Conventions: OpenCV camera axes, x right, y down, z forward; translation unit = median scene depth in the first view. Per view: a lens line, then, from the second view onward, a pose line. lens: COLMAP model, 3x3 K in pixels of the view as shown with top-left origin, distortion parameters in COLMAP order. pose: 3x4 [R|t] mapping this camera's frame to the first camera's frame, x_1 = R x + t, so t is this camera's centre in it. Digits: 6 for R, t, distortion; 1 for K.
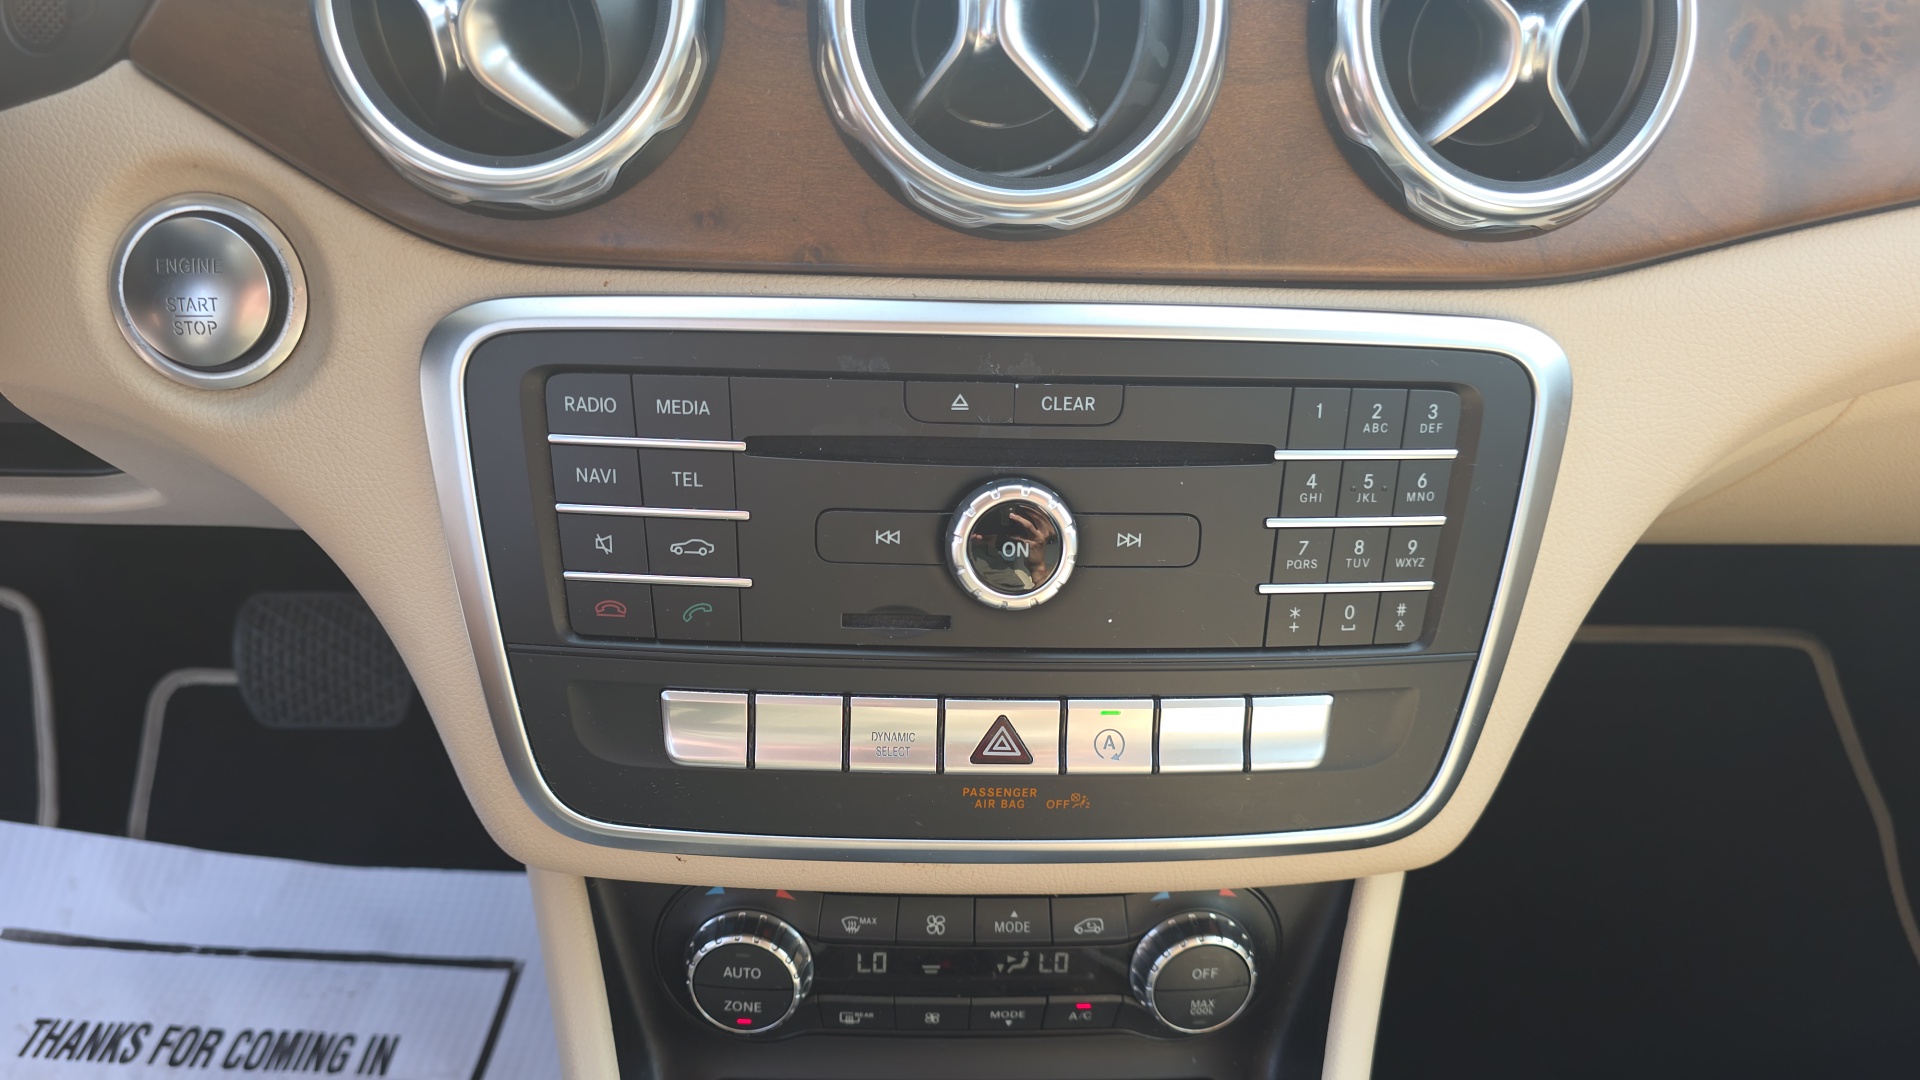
lens RADIAL K [[1305.2, 0, 940.8], [0, 1305.2, 566.6], [0, 0, 1]] dist [0.075380, -0.105361]
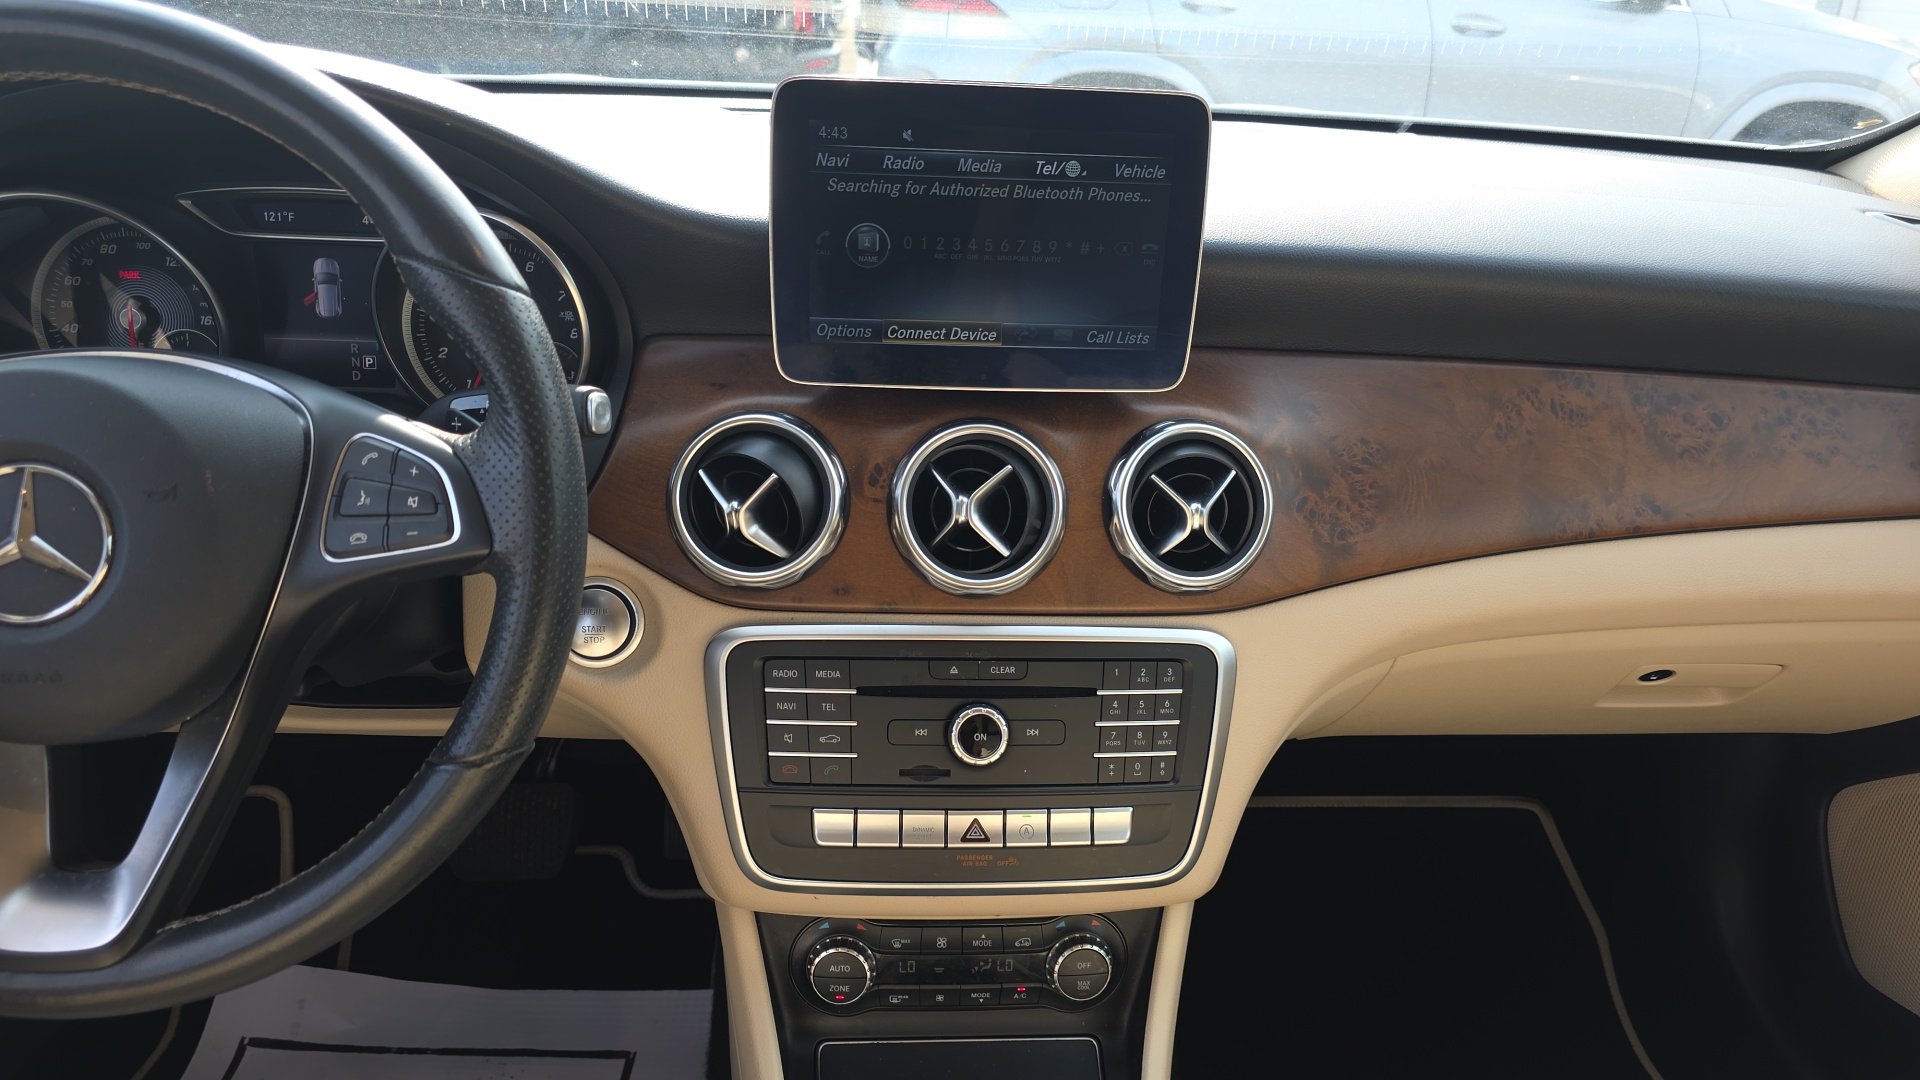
lens RADIAL K [[1286.7, 0, 968.7], [0, 1286.7, 559.4], [0, 0, 1]] dist [0.098796, -0.148849]
pose [[0.999011, -0.007714, 0.043788, -0.051599], [0.014719, 0.986683, -0.161990, 0.039950], [-0.041955, 0.162475, 0.985820, -1.128116]]
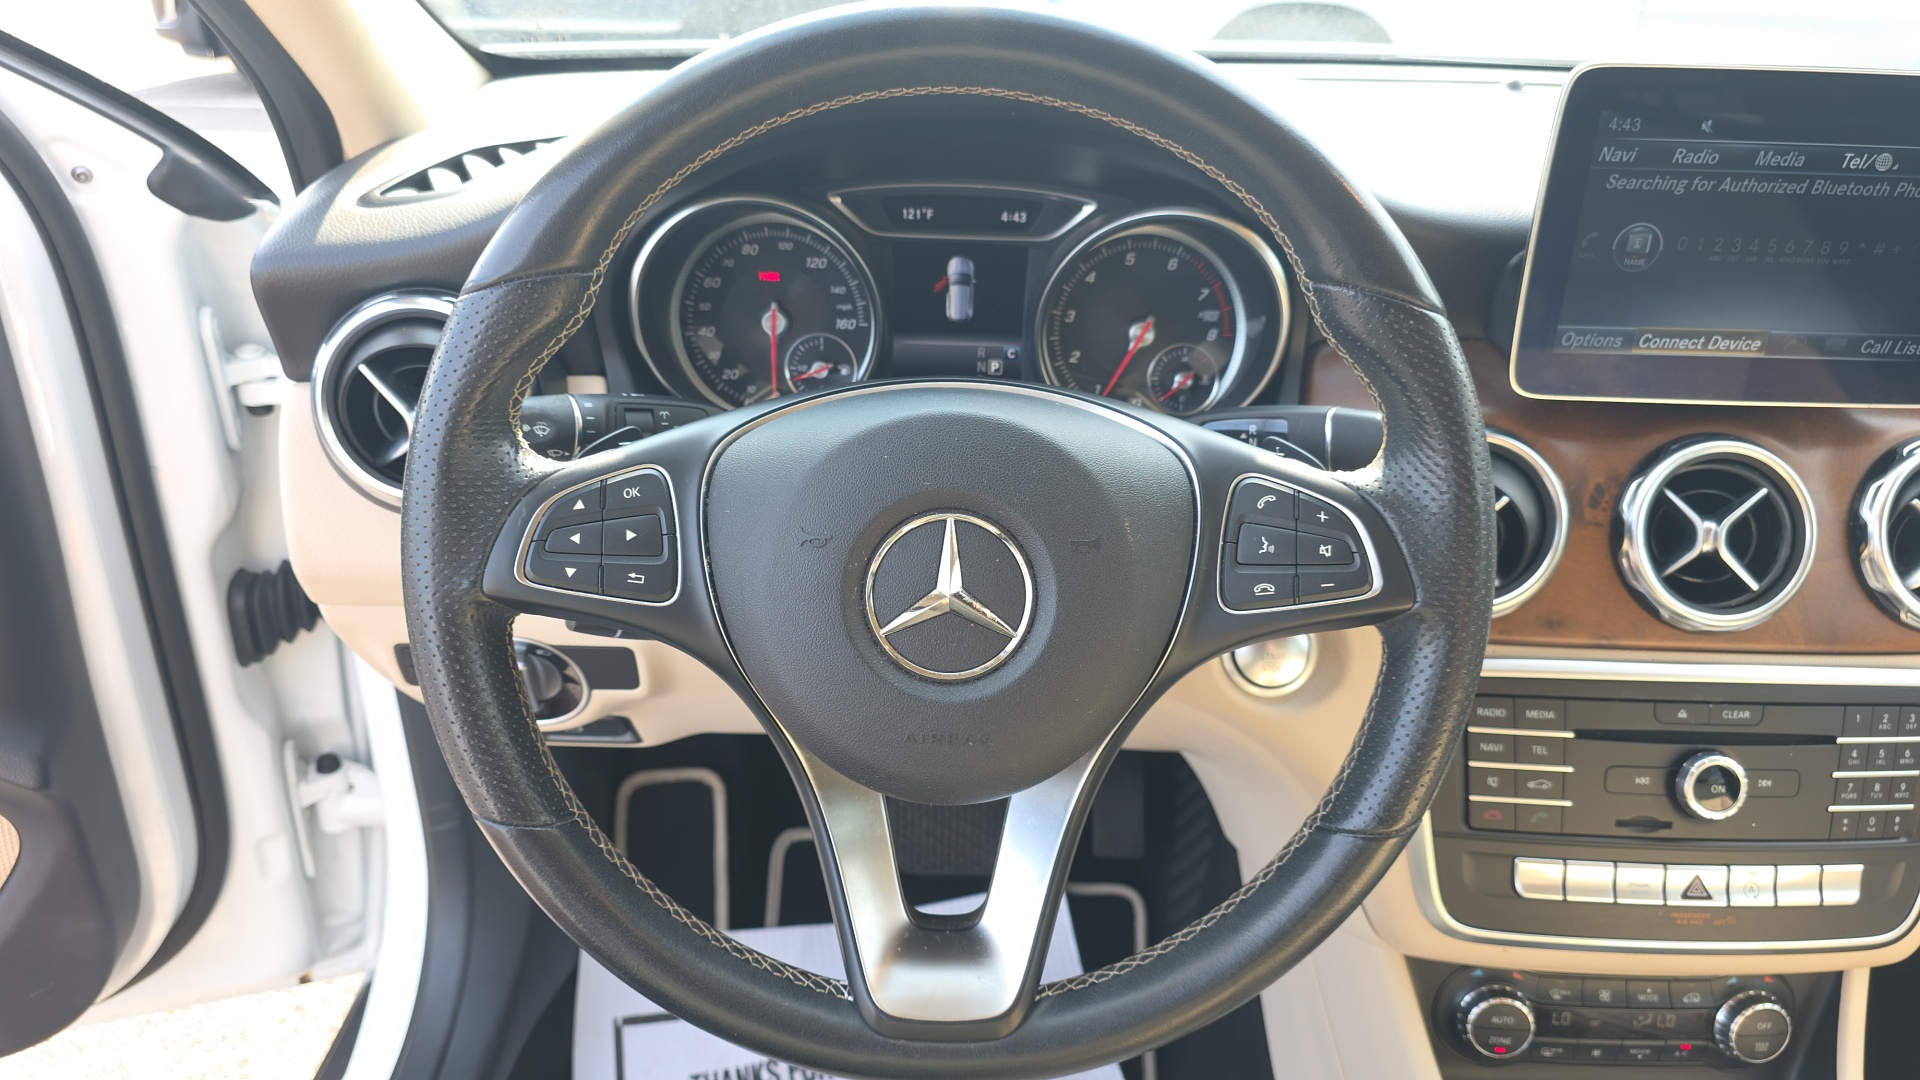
lens RADIAL K [[1300.8, 0, 964.2], [0, 1300.8, 548.8], [0, 0, 1]] dist [0.034917, -0.040707]
pose [[0.999616, 0.006493, -0.026936, -0.990848], [-0.009893, 0.991714, -0.128084, -0.103856], [0.025882, 0.128302, 0.991397, -1.009285]]
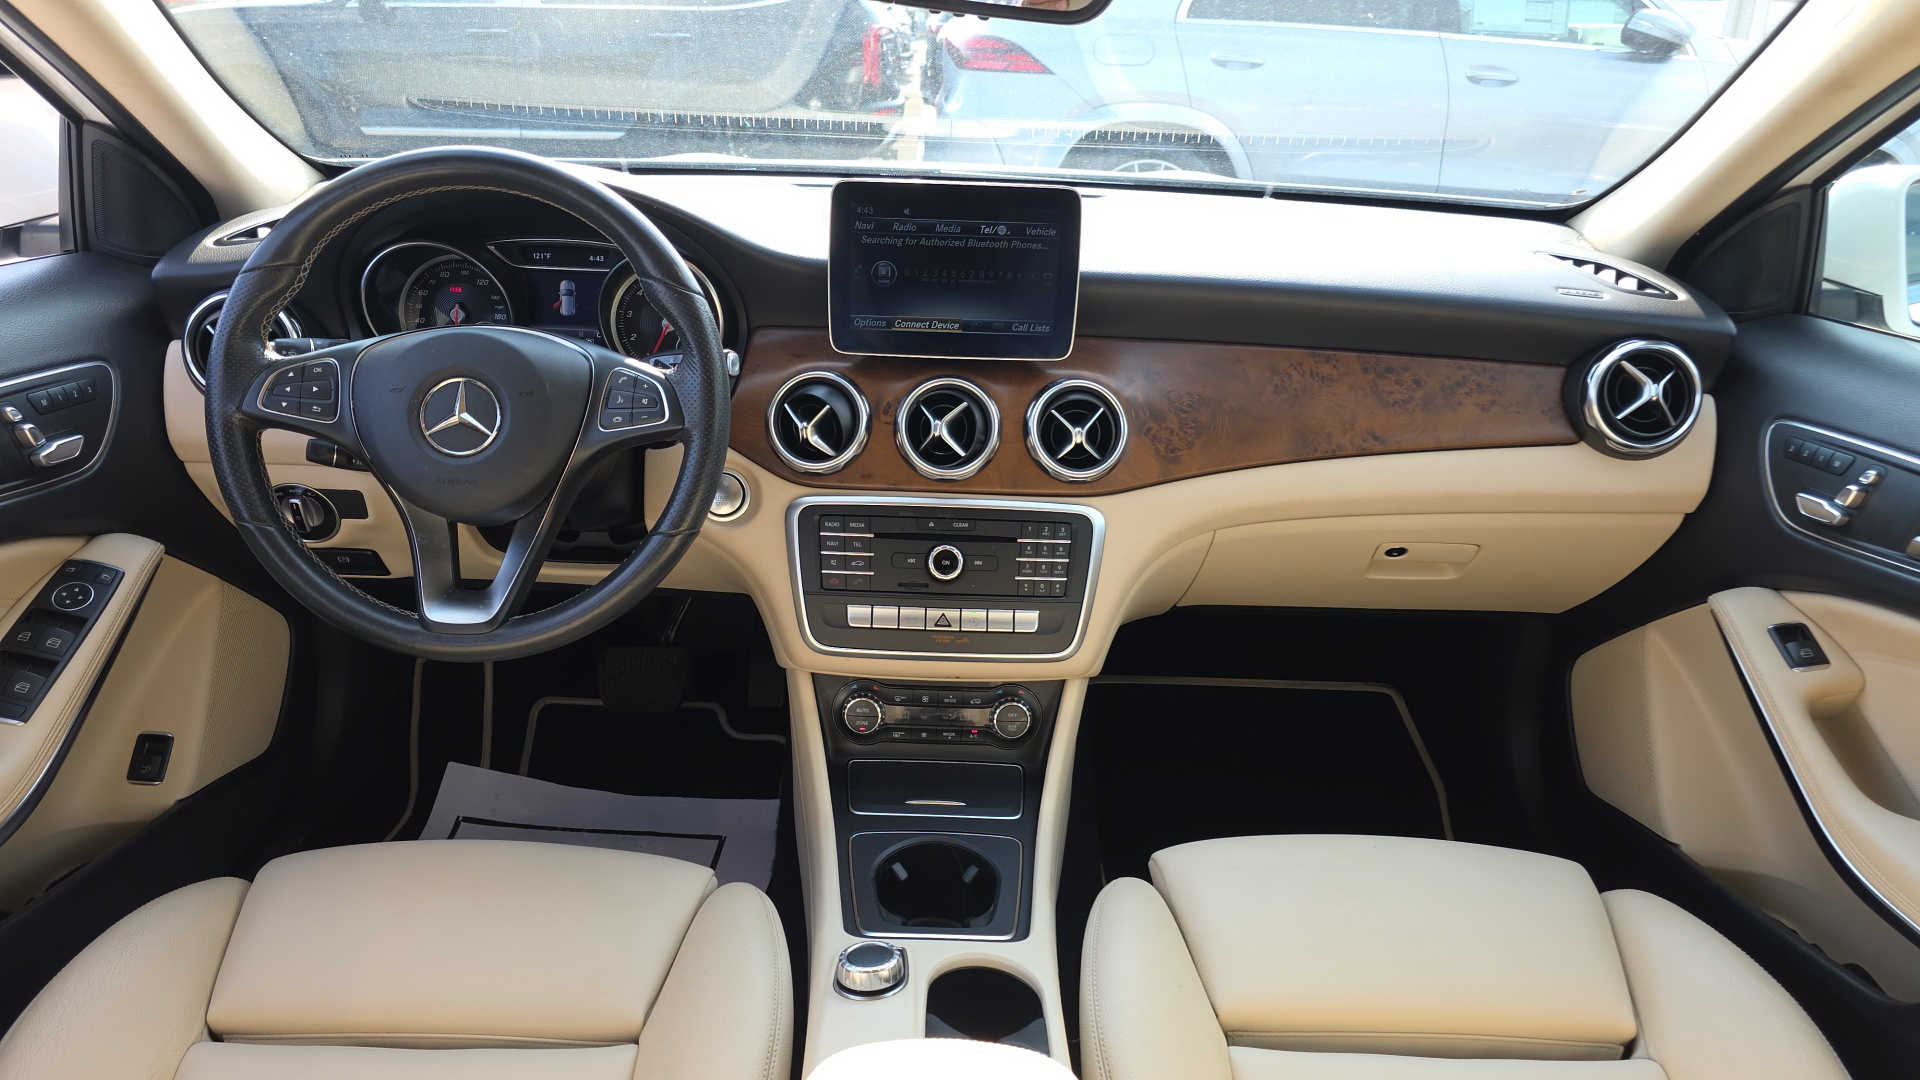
lens RADIAL K [[1298.1, 0, 944.8], [0, 1298.1, 538.1], [0, 0, 1]] dist [0.095839, -0.116000]
pose [[0.999646, 0.009915, -0.024709, 0.138483], [-0.014695, 0.979376, -0.201509, 0.628978], [0.022202, 0.201801, 0.979175, -2.497642]]
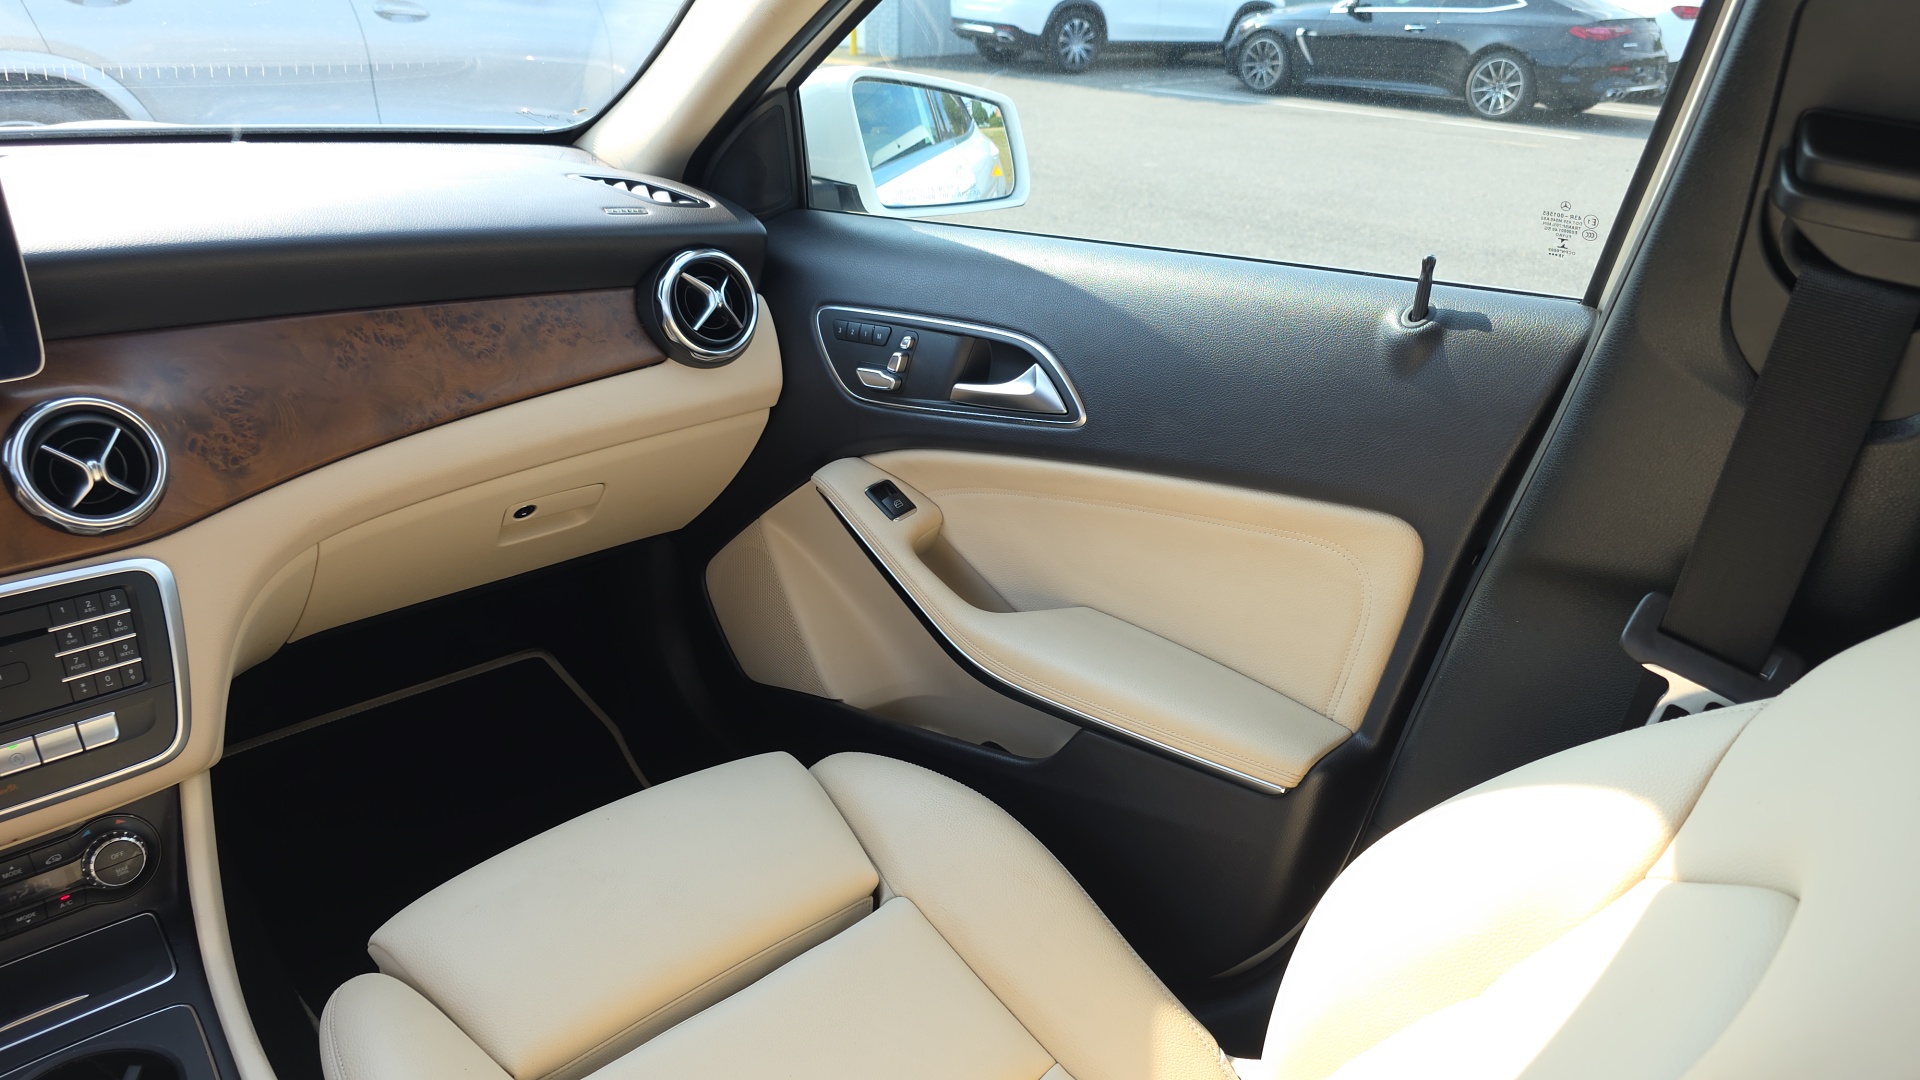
lens RADIAL K [[1300.8, 0, 964.2], [0, 1300.8, 548.8], [0, 0, 1]] dist [0.034917, -0.040707]
pose [[0.737794, -0.271061, 0.618212, 0.027362], [0.363471, 0.931258, -0.025459, 0.492263], [-0.568814, 0.243486, 0.785599, -2.133131]]
